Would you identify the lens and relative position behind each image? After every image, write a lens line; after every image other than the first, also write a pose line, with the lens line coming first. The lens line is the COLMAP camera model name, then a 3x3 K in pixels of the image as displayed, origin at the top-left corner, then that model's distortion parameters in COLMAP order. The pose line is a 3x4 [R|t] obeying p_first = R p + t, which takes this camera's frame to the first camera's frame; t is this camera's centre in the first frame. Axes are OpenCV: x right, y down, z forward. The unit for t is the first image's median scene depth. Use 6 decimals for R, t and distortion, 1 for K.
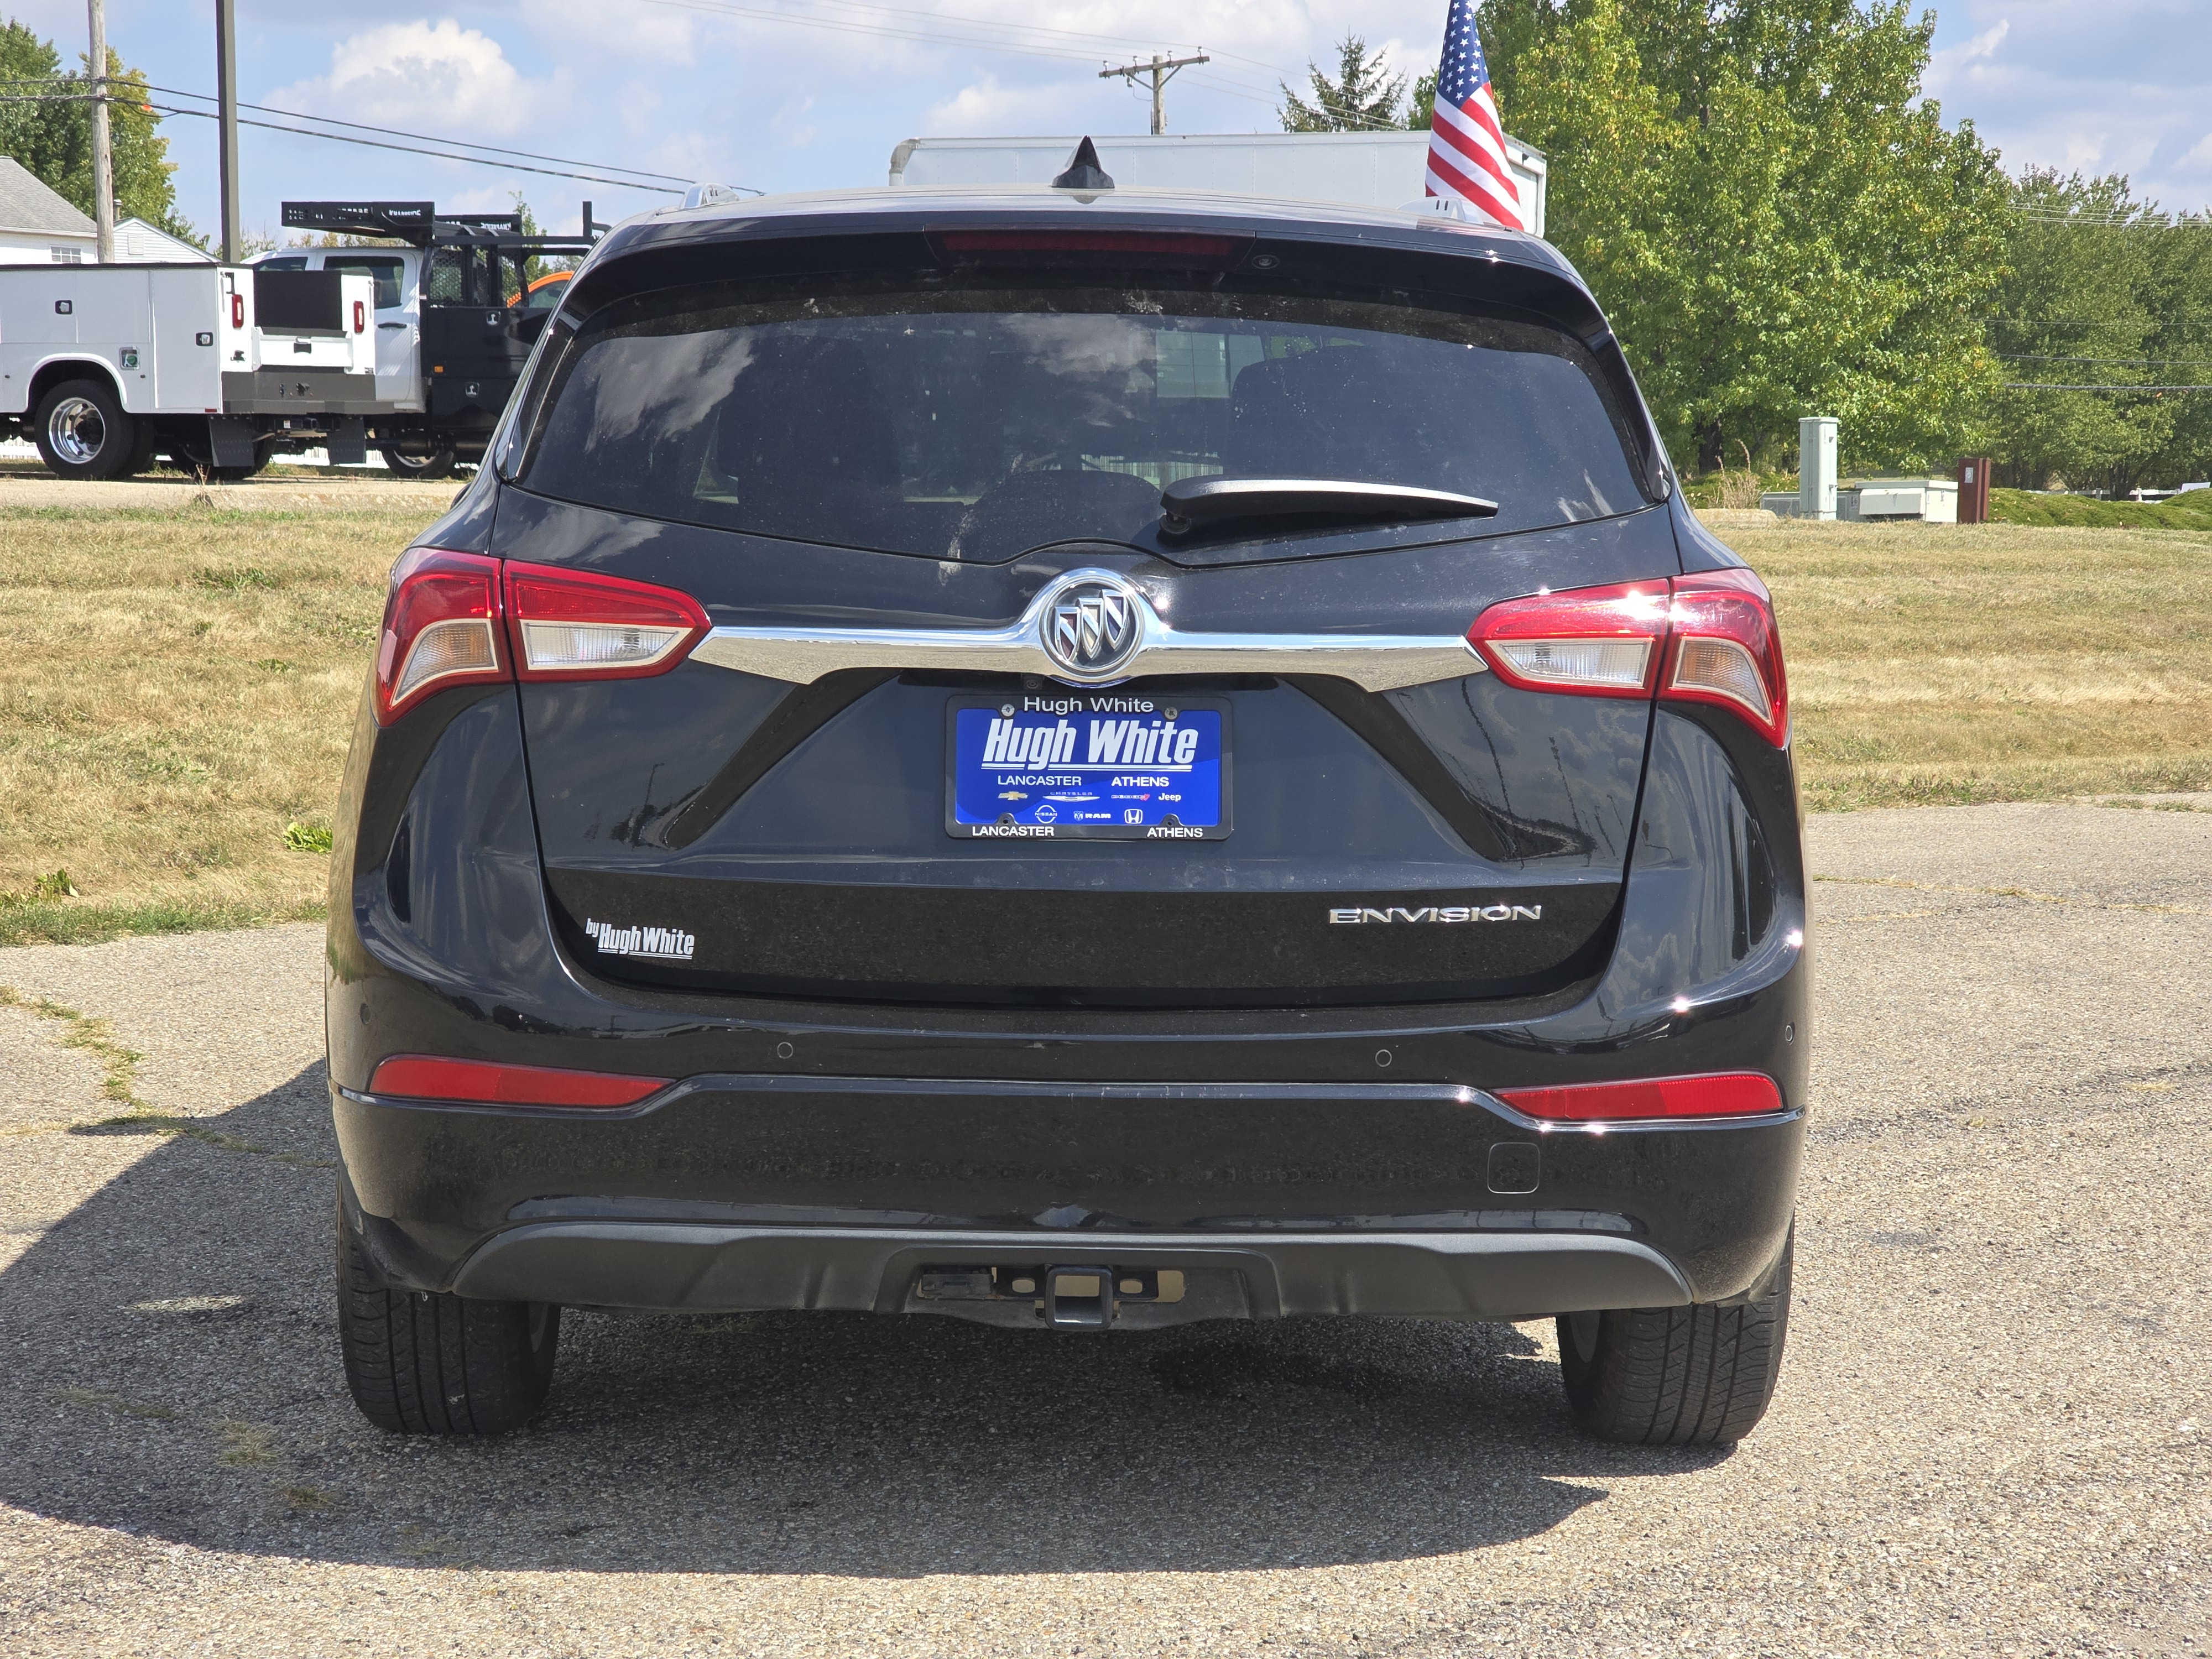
lens RADIAL K [[4297.2, 0, 1106.0], [0, 4297.2, 829.5], [0, 0, 1]] dist [-0.247872, 0.323284]
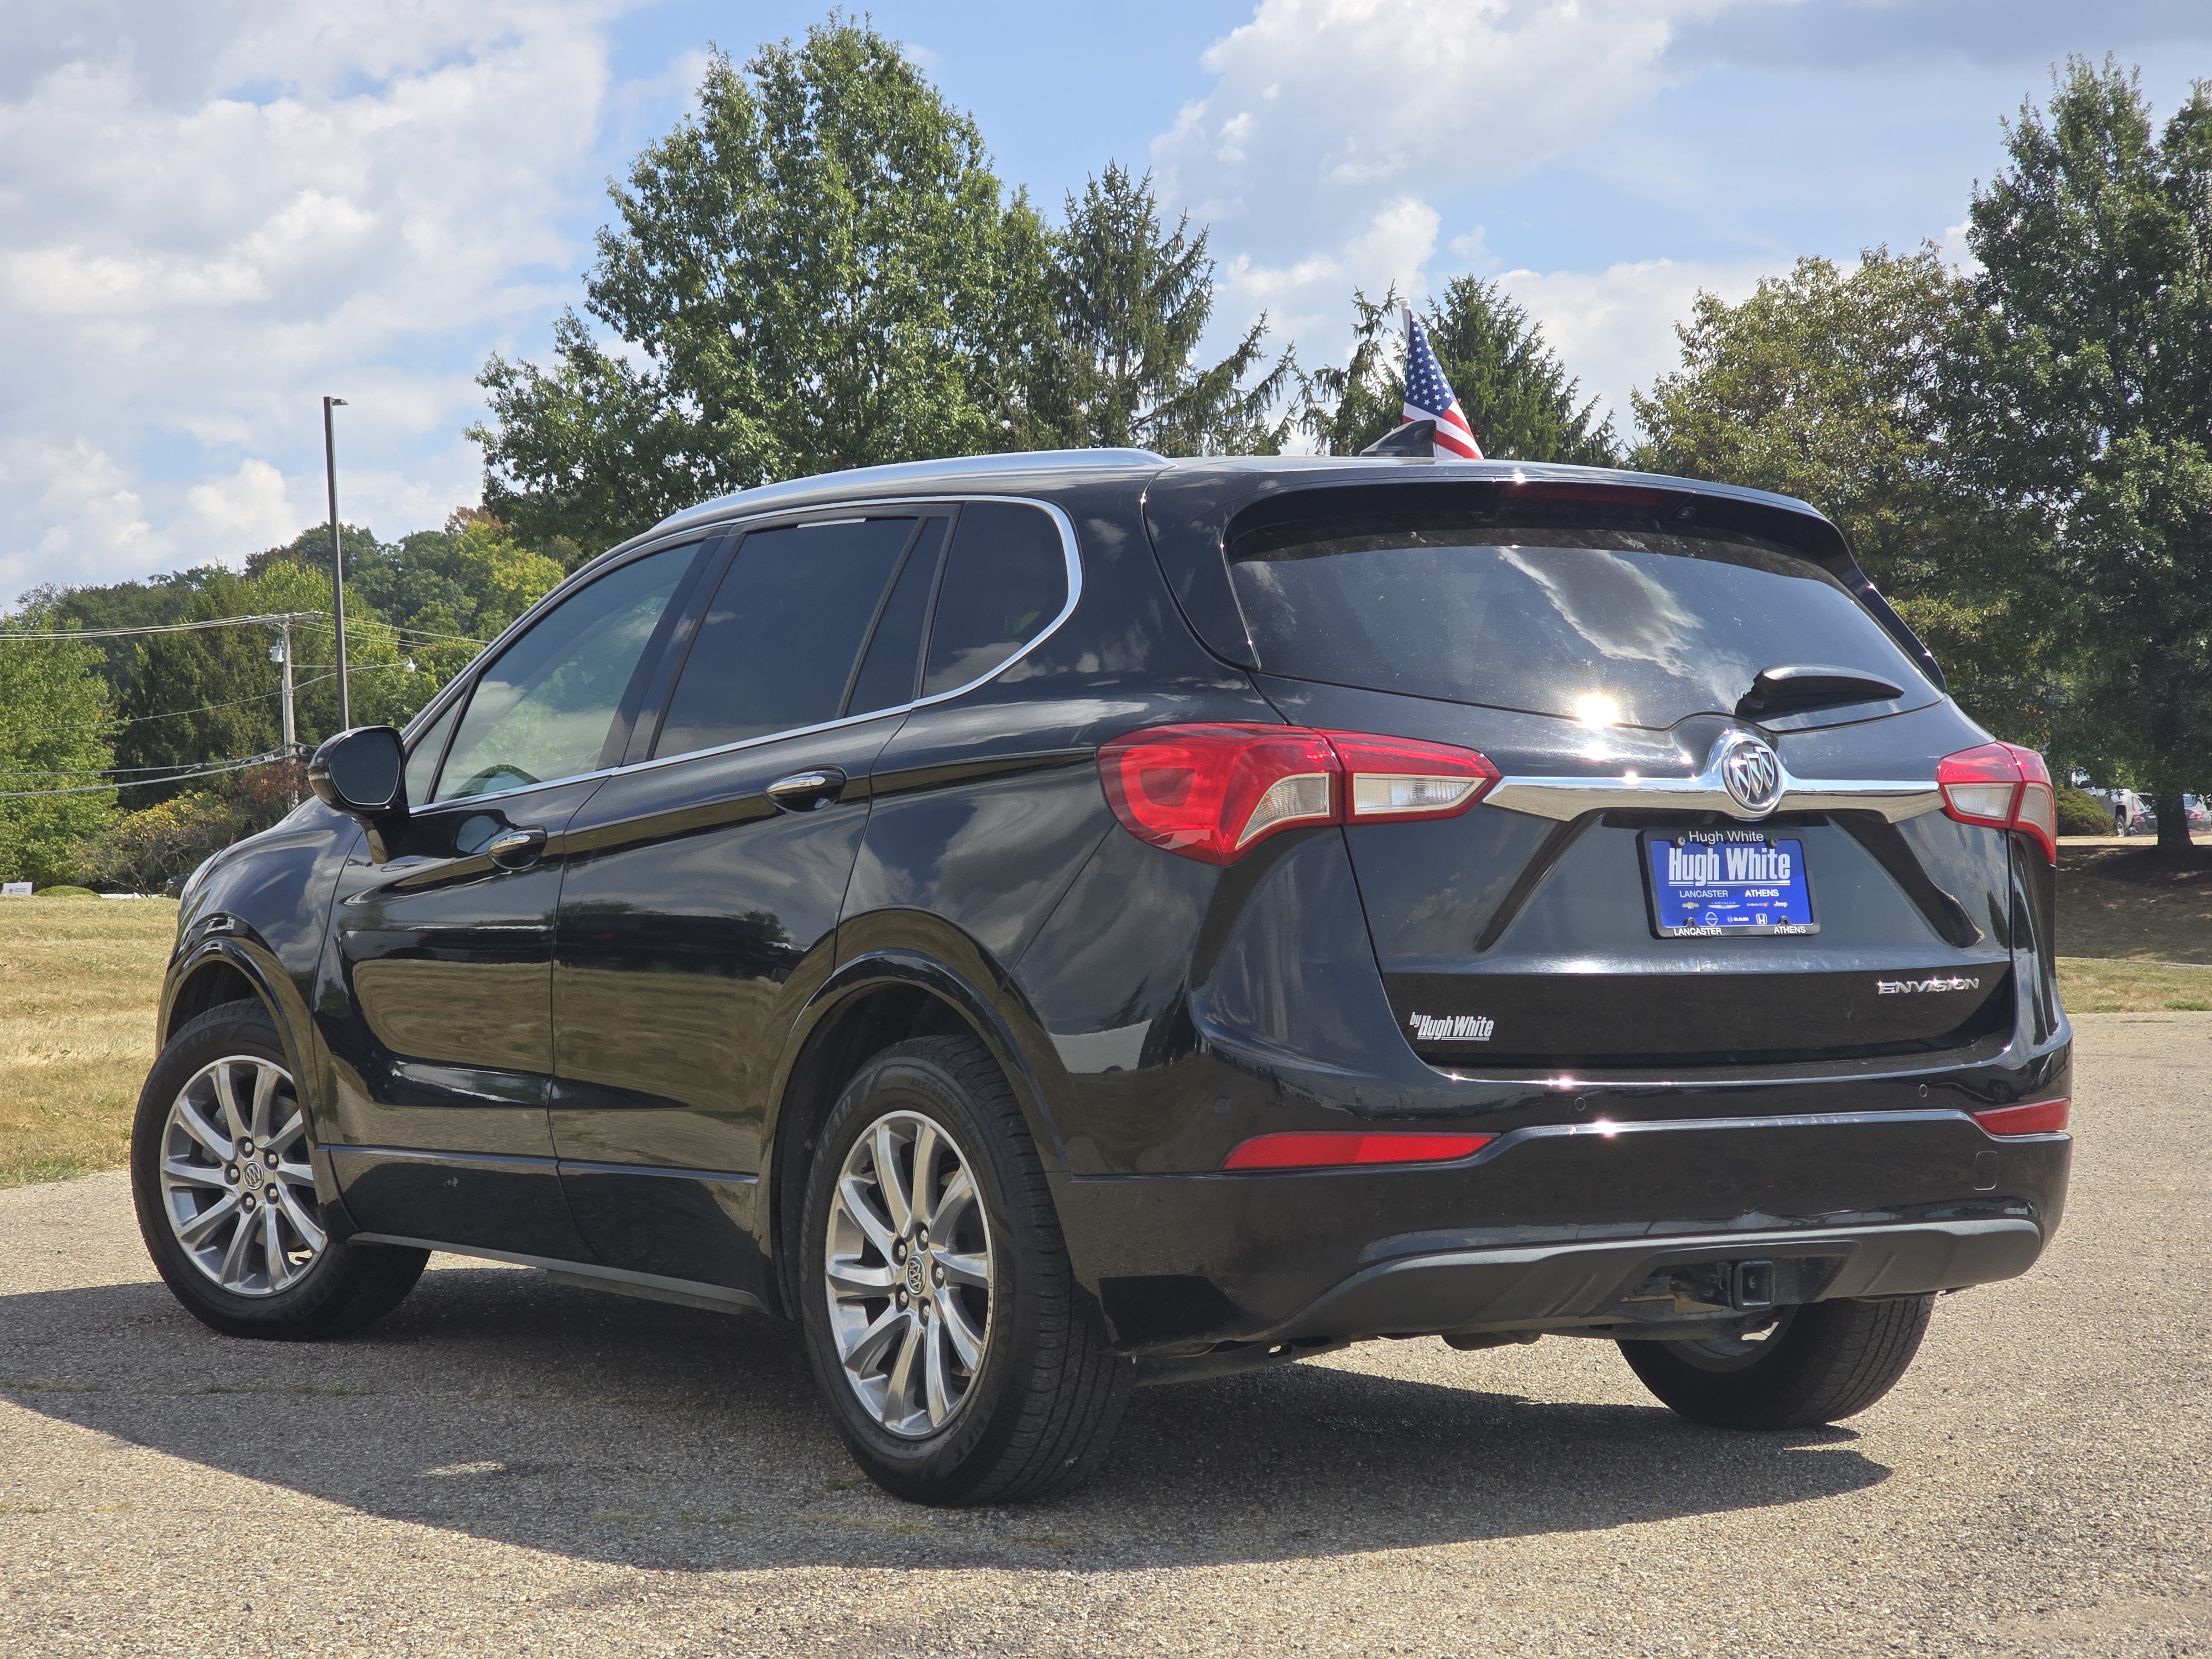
lens RADIAL K [[4297.2, 0, 1106.0], [0, 4297.2, 829.5], [0, 0, 1]] dist [-0.247872, 0.323284]
pose [[0.827572, -0.005152, 0.561336, -0.904894], [0.058073, 0.995378, -0.076482, 0.058824], [-0.558348, 0.095893, 0.824046, 0.017271]]
